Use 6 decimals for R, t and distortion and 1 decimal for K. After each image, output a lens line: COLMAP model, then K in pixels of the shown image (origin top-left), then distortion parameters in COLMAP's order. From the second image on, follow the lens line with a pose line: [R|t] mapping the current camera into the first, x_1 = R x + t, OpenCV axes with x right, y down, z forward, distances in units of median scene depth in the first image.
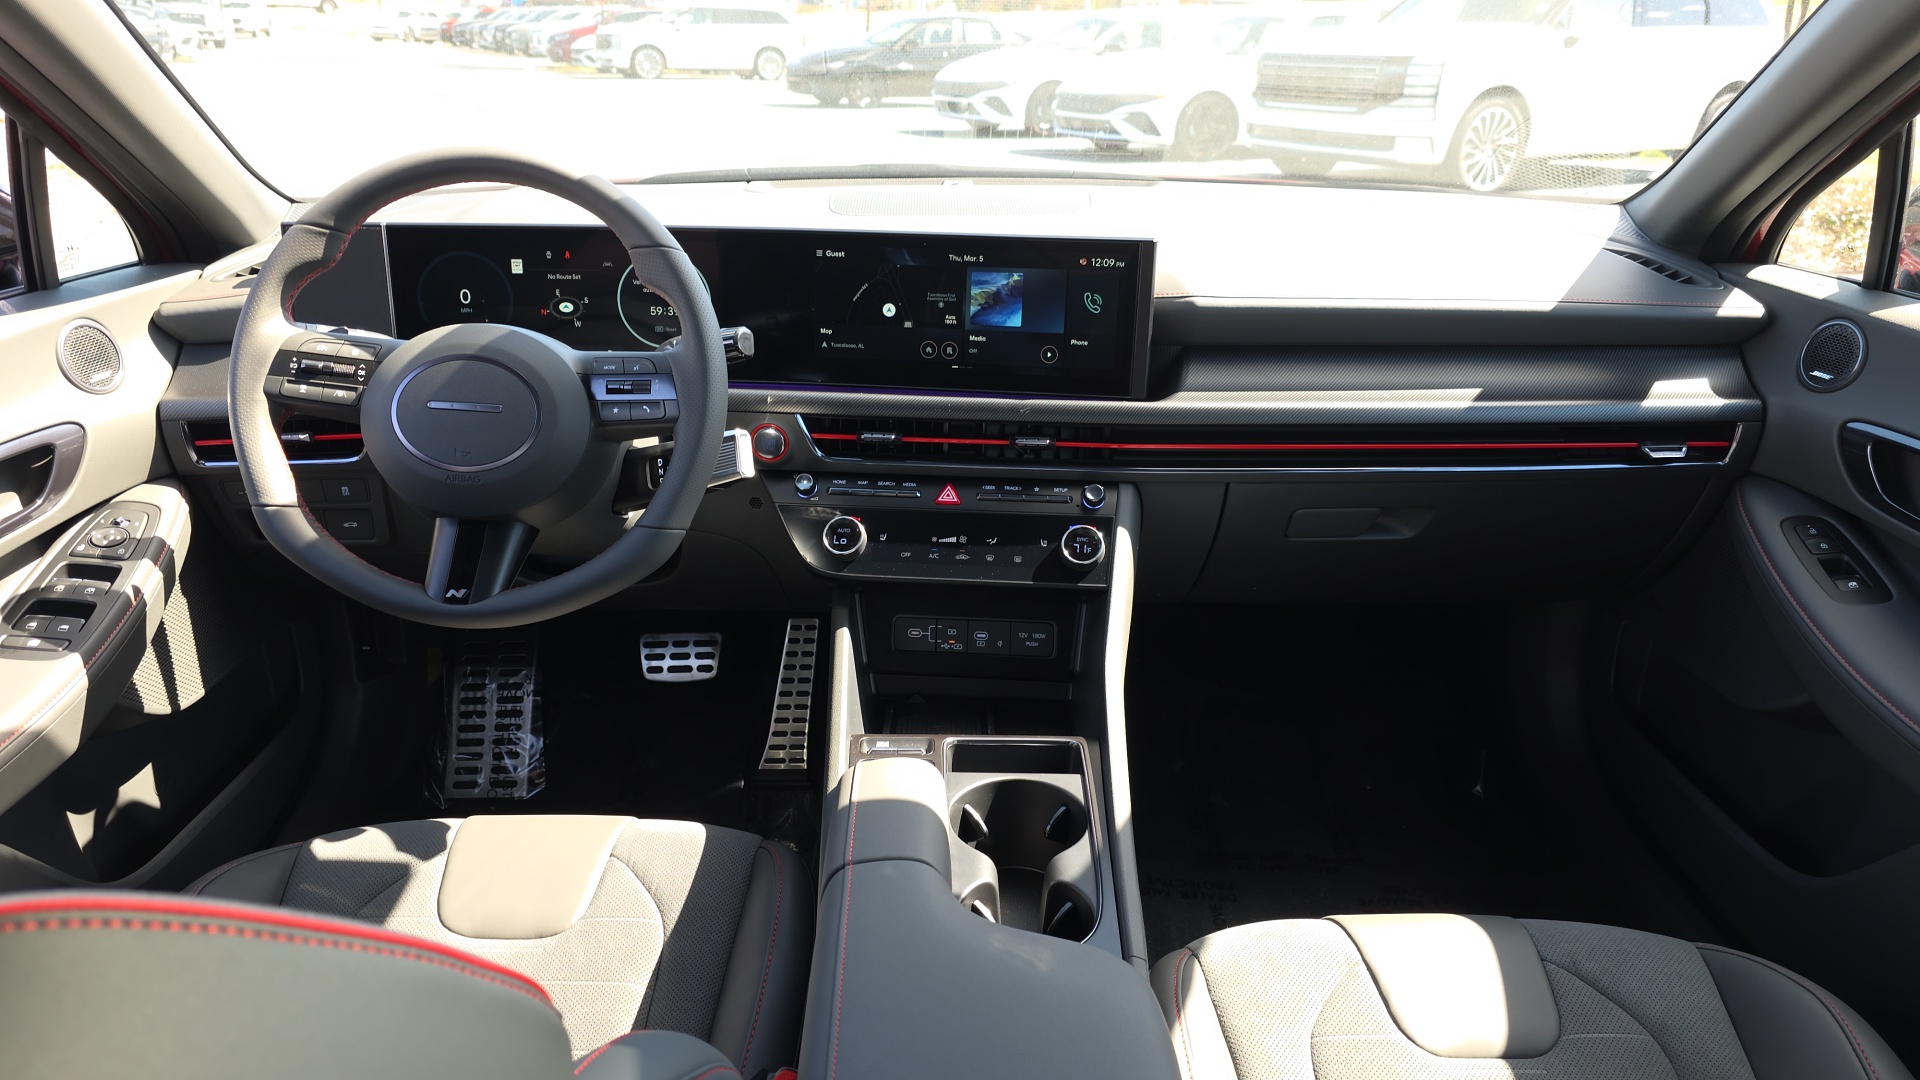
lens RADIAL K [[1334.4, 0, 960.9], [0, 1334.4, 542.3], [0, 0, 1]] dist [0.088168, -0.106325]
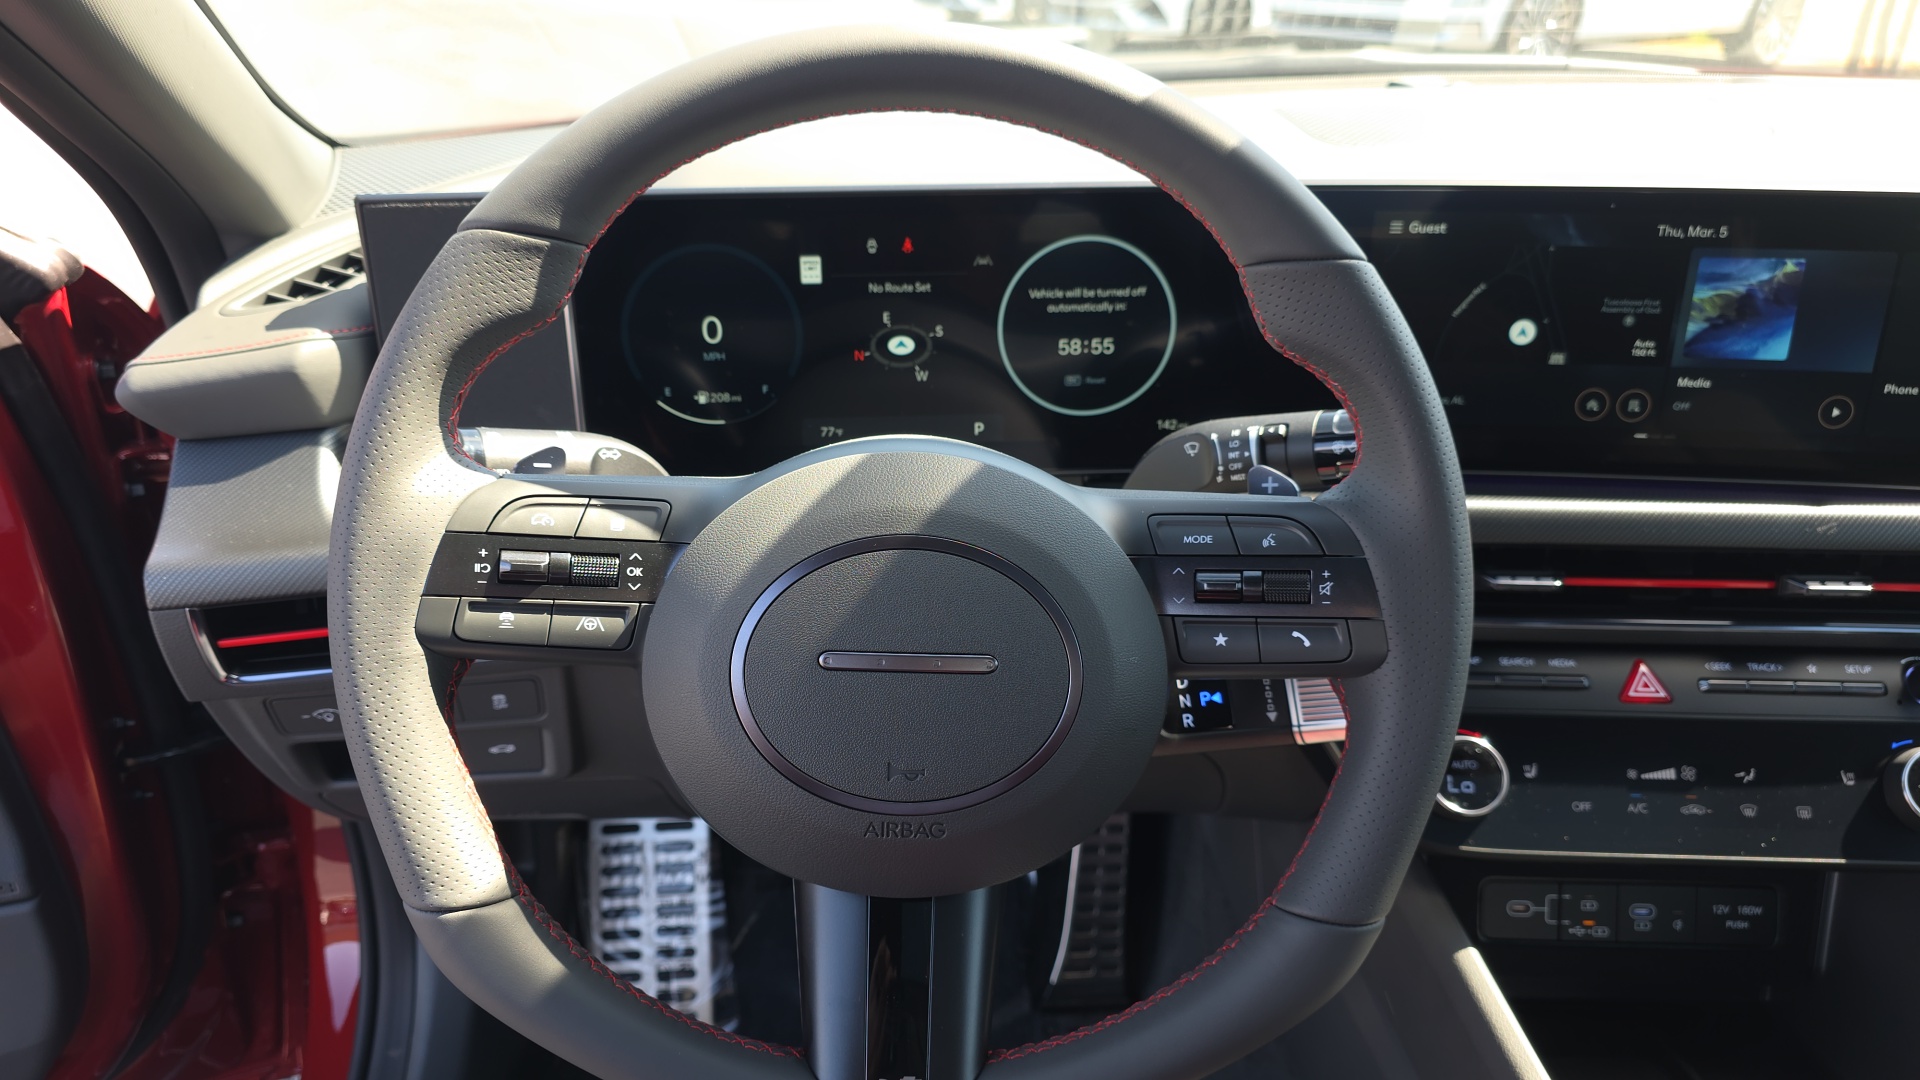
lens RADIAL K [[1320.0, 0, 939.0], [0, 1320.0, 552.8], [0, 0, 1]] dist [0.054572, -0.082671]
pose [[0.999000, -0.030810, 0.032387, -0.305604], [0.028115, 0.996348, 0.080621, -0.138326], [-0.034753, -0.079630, 0.996218, 0.490766]]
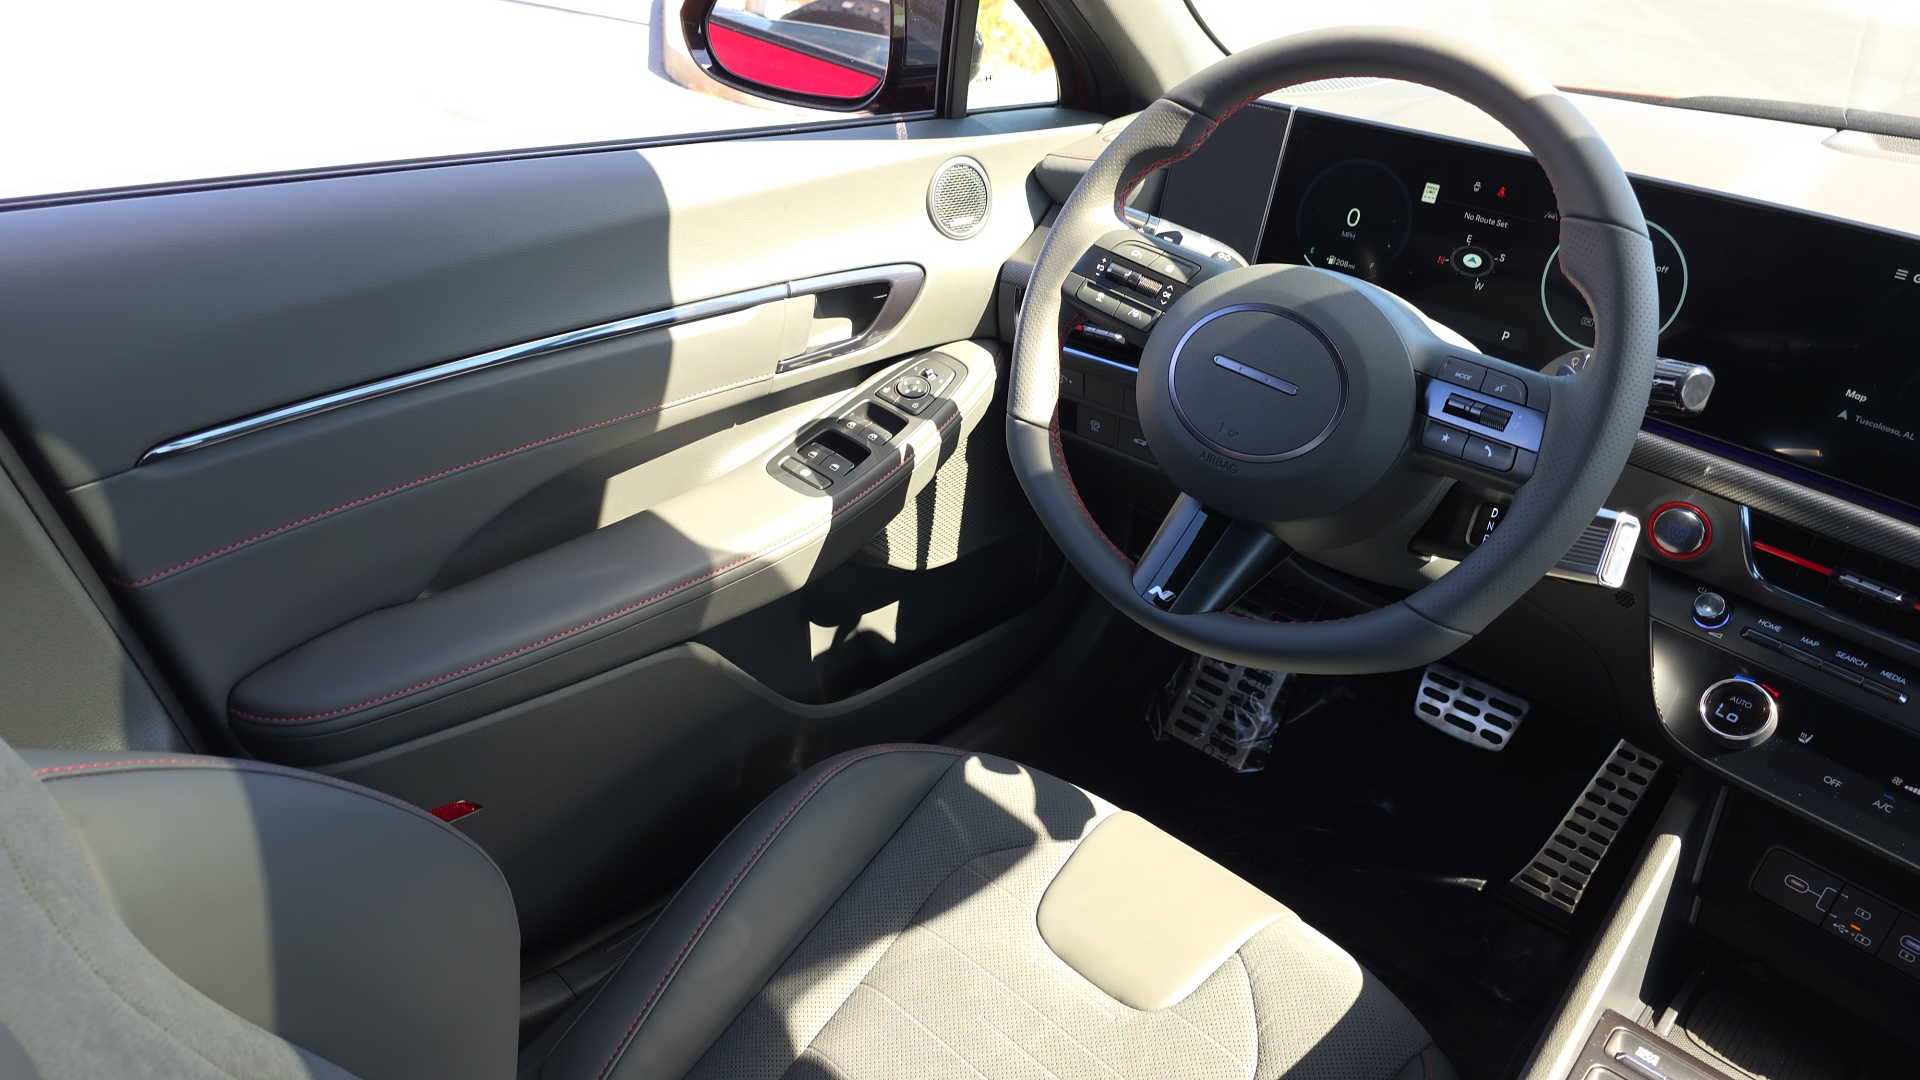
lens RADIAL K [[1326.2, 0, 909.4], [0, 1326.2, 560.4], [0, 0, 1]] dist [0.059617, -0.060847]
pose [[0.717876, 0.376273, -0.585724, -0.021637], [-0.309356, 0.926136, 0.215802, -0.087184], [0.623661, 0.026278, 0.781253, 0.240763]]
